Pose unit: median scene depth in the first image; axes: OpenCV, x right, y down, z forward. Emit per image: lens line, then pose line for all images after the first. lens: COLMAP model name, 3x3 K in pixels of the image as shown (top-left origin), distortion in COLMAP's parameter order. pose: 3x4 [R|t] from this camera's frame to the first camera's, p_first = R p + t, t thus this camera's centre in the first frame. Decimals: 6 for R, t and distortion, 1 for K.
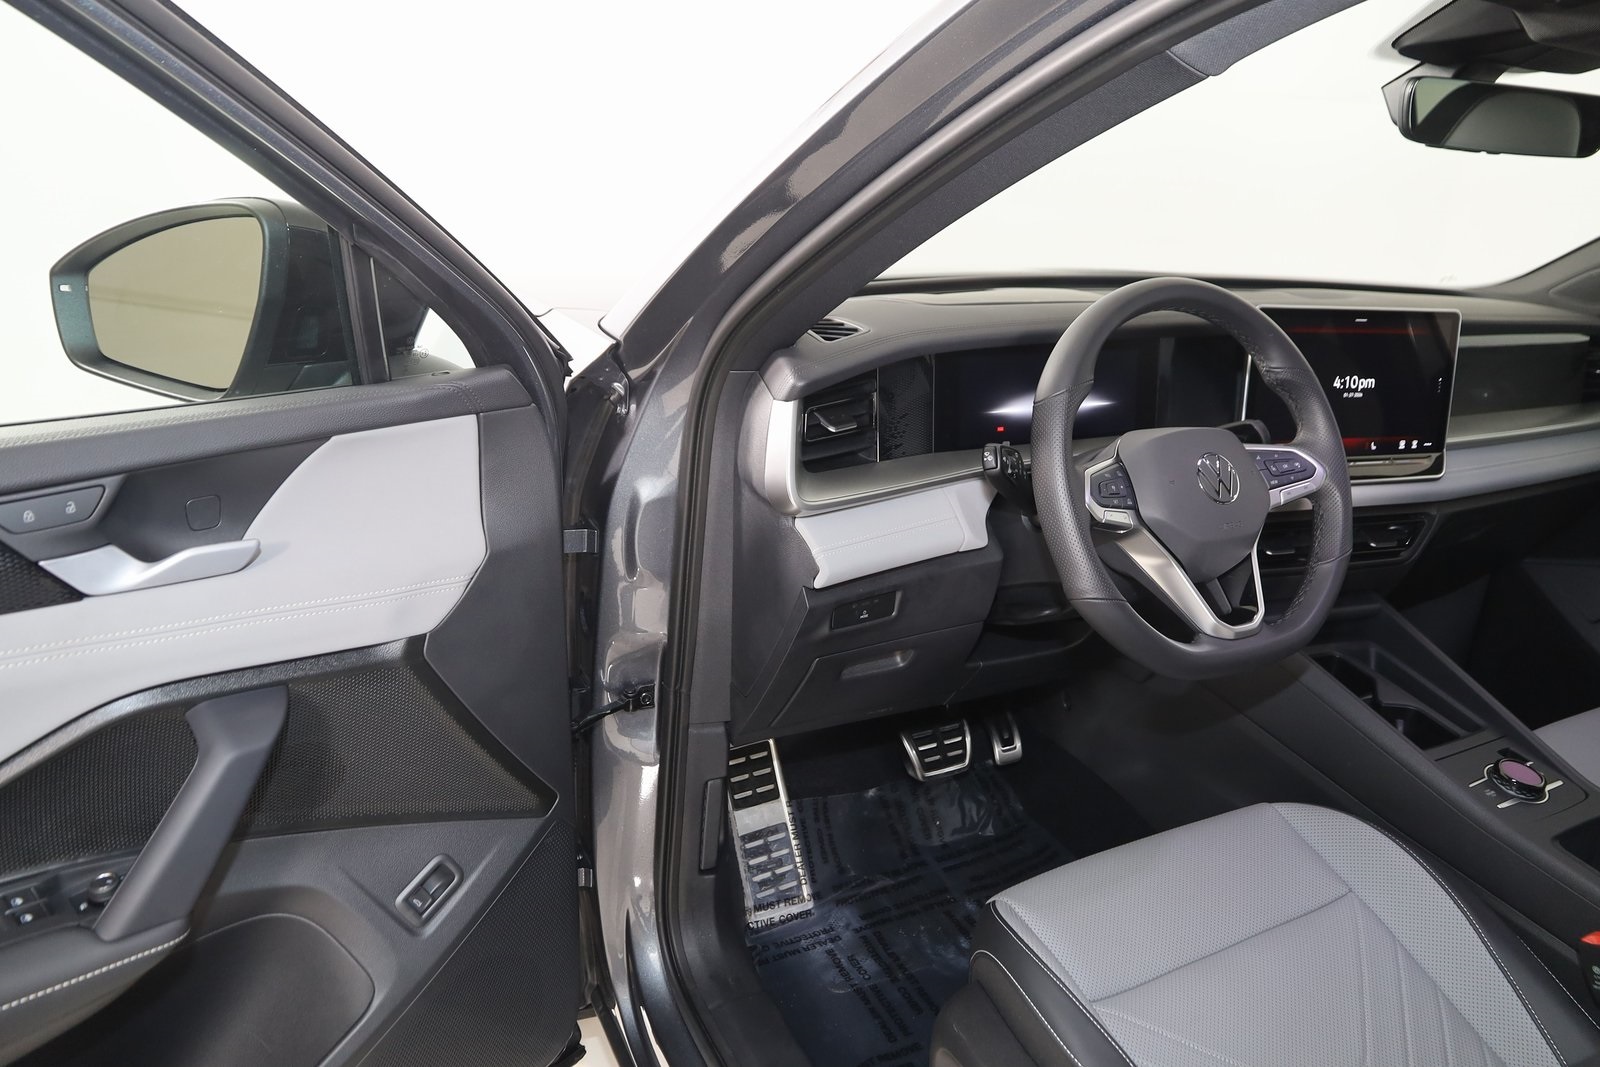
lens RADIAL K [[1093.5, 0, 802.7], [0, 1093.5, 518.7], [0, 0, 1]] dist [-0.119760, 0.085140]
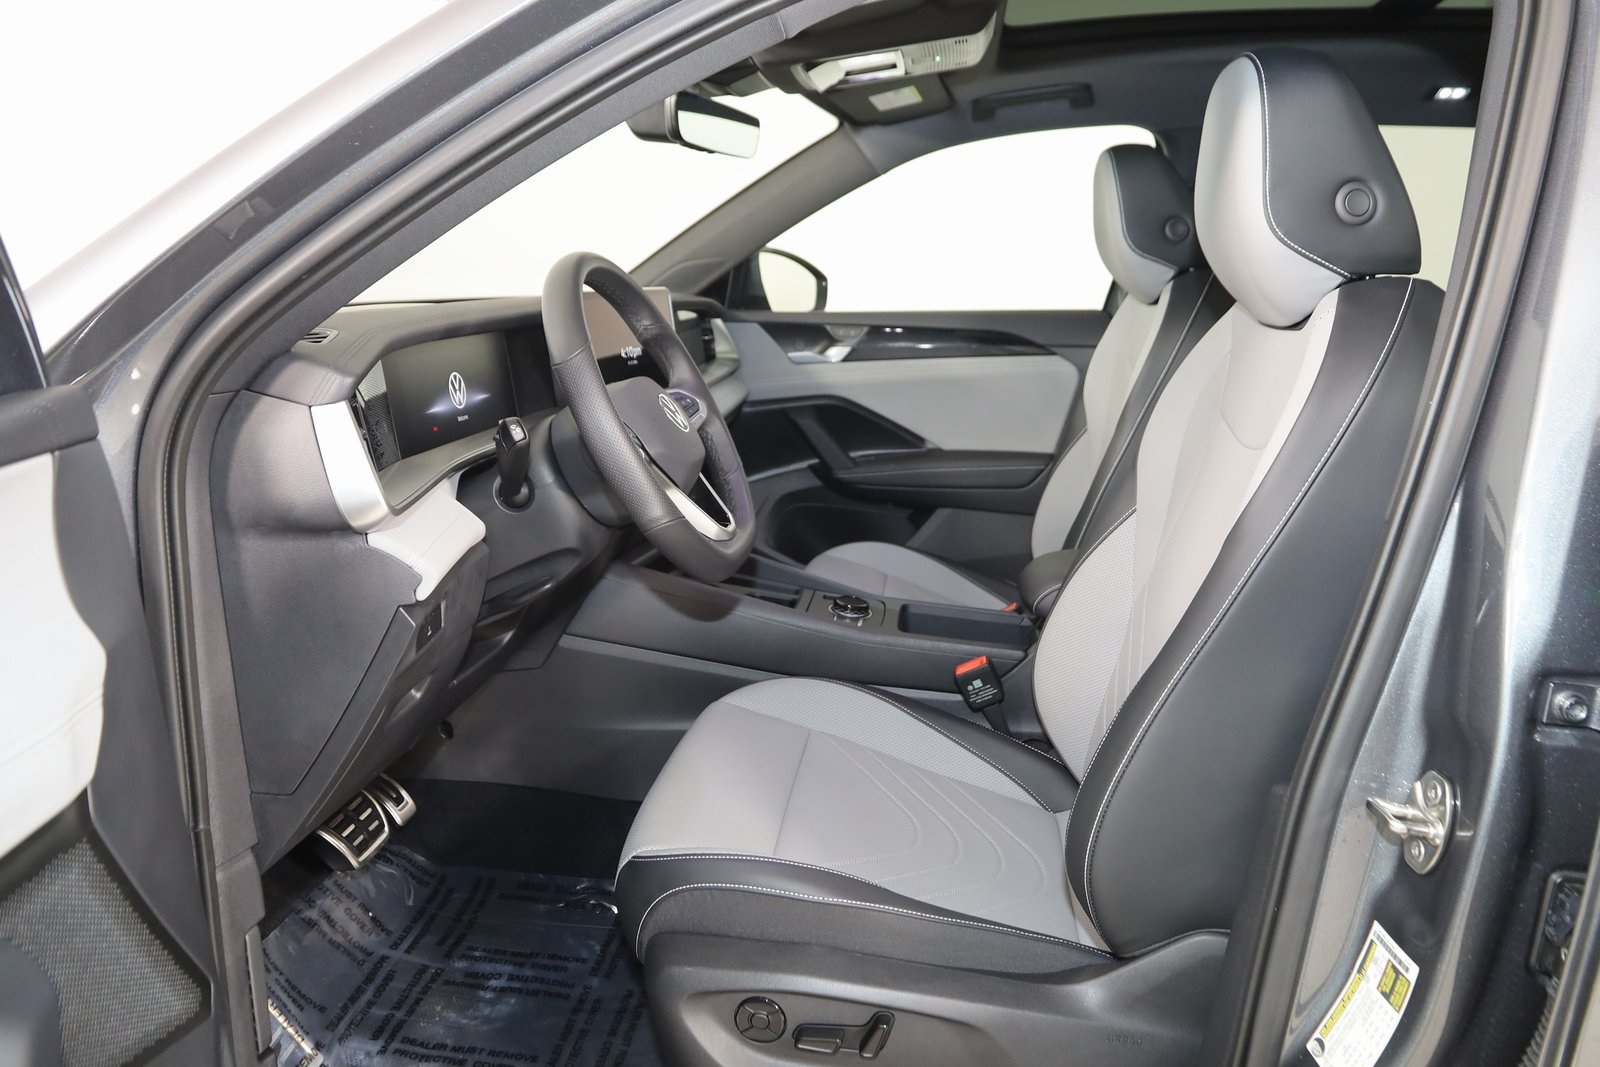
lens RADIAL K [[1093.5, 0, 802.7], [0, 1093.5, 518.7], [0, 0, 1]] dist [-0.119760, 0.085140]
pose [[0.560128, -0.231166, 0.795499, -0.375150], [0.302786, 0.950964, 0.063145, 0.029210], [-0.771088, 0.205497, 0.602656, 0.162002]]
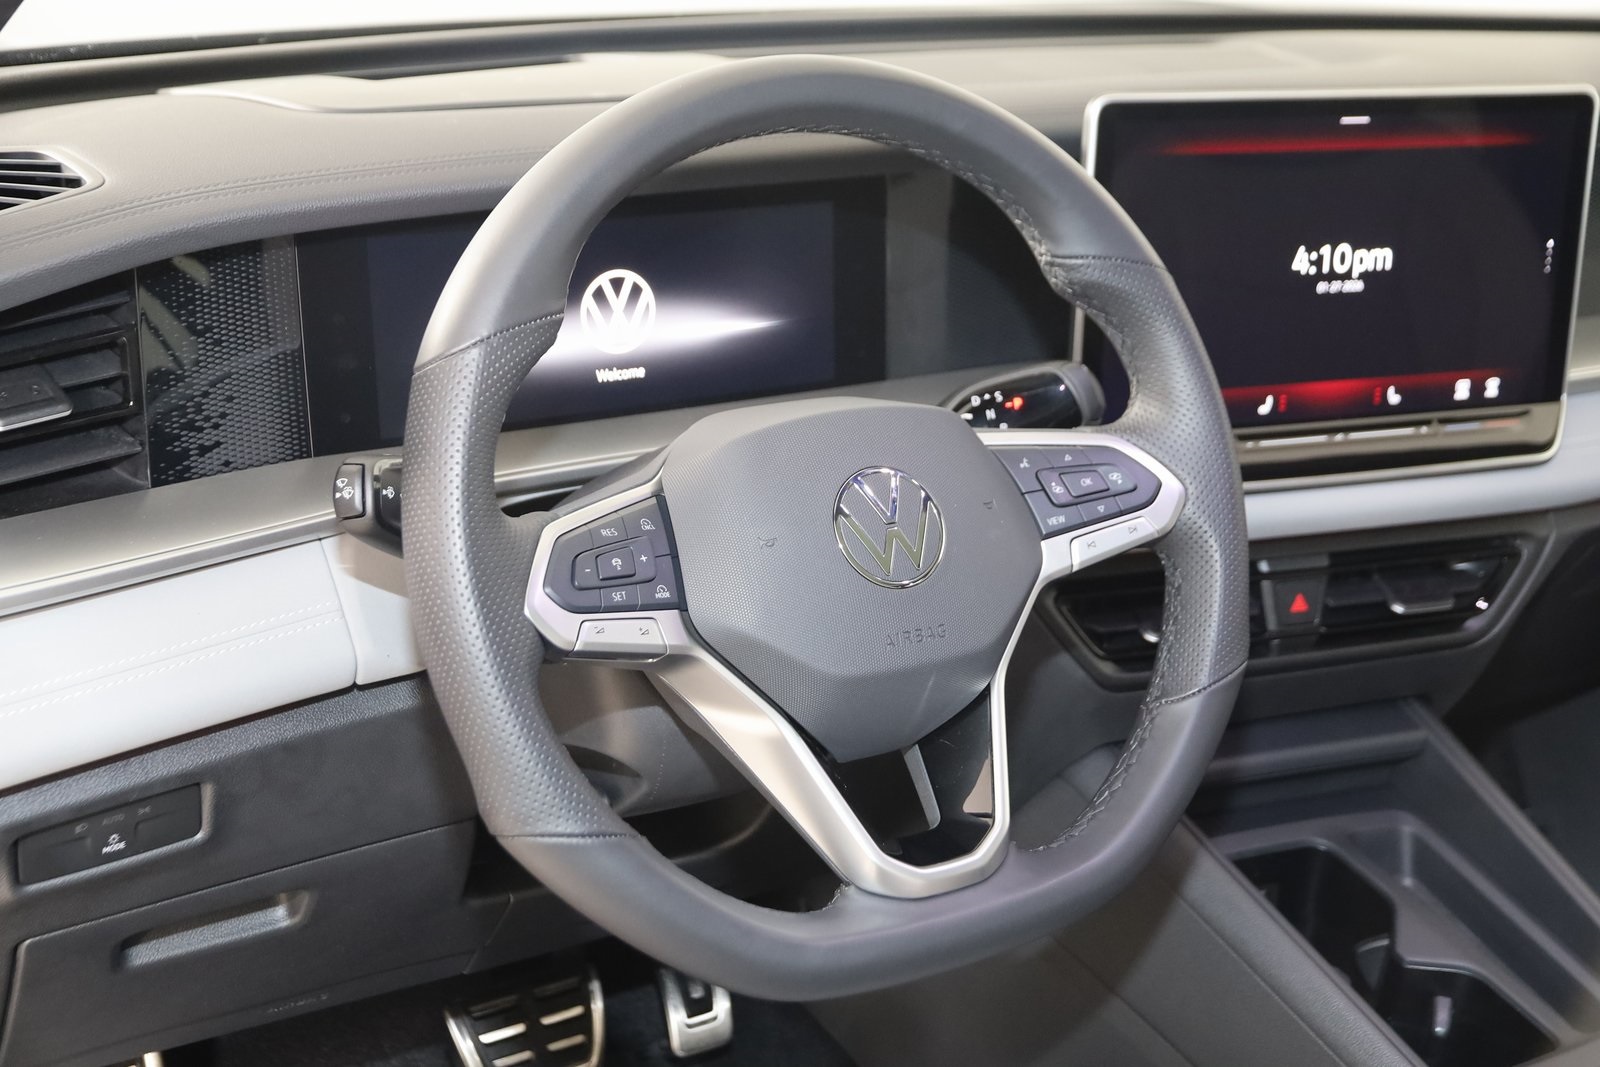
lens RADIAL K [[2043.7, 0, 804.7], [0, 2043.7, 534.5], [0, 0, 1]] dist [0.051066, 0.067807]
pose [[0.997105, -0.020765, 0.073146, 0.222534], [0.017155, 0.998620, 0.049645, -0.057974], [-0.074076, -0.048246, 0.996085, 0.138076]]
